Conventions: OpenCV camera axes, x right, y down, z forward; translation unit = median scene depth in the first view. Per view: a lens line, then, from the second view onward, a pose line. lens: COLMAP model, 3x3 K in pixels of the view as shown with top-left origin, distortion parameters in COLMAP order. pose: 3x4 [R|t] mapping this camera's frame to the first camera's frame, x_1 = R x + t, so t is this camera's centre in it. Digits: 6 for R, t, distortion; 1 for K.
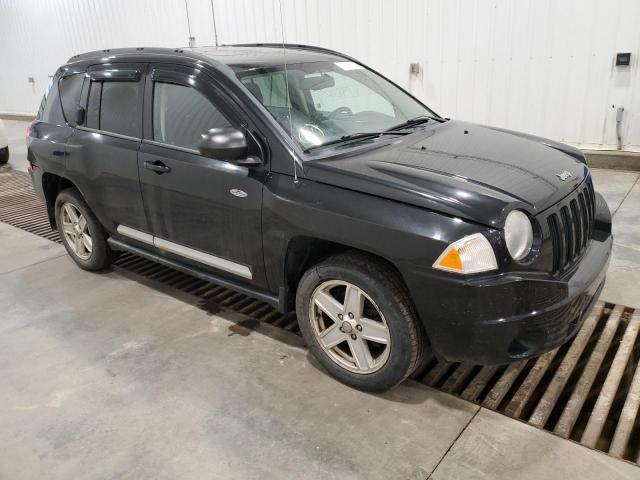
lens RADIAL K [[495.6, 0, 320.0], [0, 495.6, 240.0], [0, 0, 1]] dist [0.026366, -0.000904]
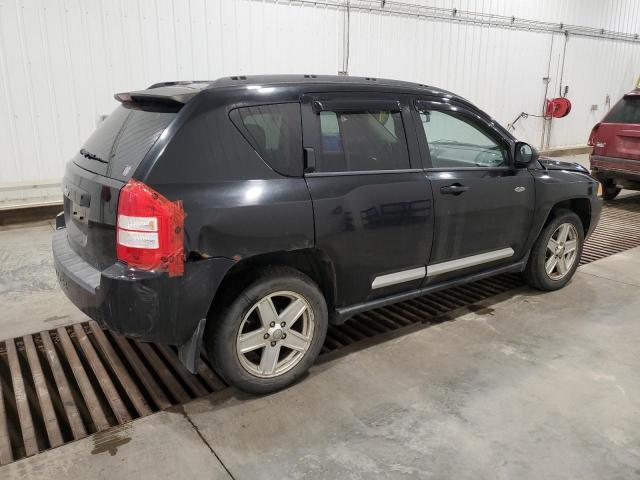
lens RADIAL K [[495.6, 0, 320.0], [0, 495.6, 240.0], [0, 0, 1]] dist [0.026366, -0.000904]
pose [[0.285428, -0.204245, 0.936384, -1.348795], [0.319877, 0.941305, 0.107813, -0.237754], [-0.903443, 0.268755, 0.334008, 0.885941]]
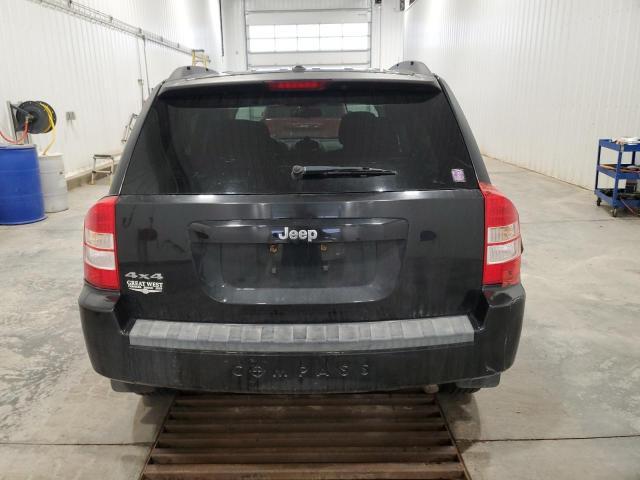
lens RADIAL K [[495.6, 0, 320.0], [0, 495.6, 240.0], [0, 0, 1]] dist [0.026366, -0.000904]
pose [[-0.615529, -0.145315, 0.774602, -1.089108], [0.332355, 0.843324, 0.422309, -0.572453], [-0.714608, 0.517387, -0.470794, 1.770145]]
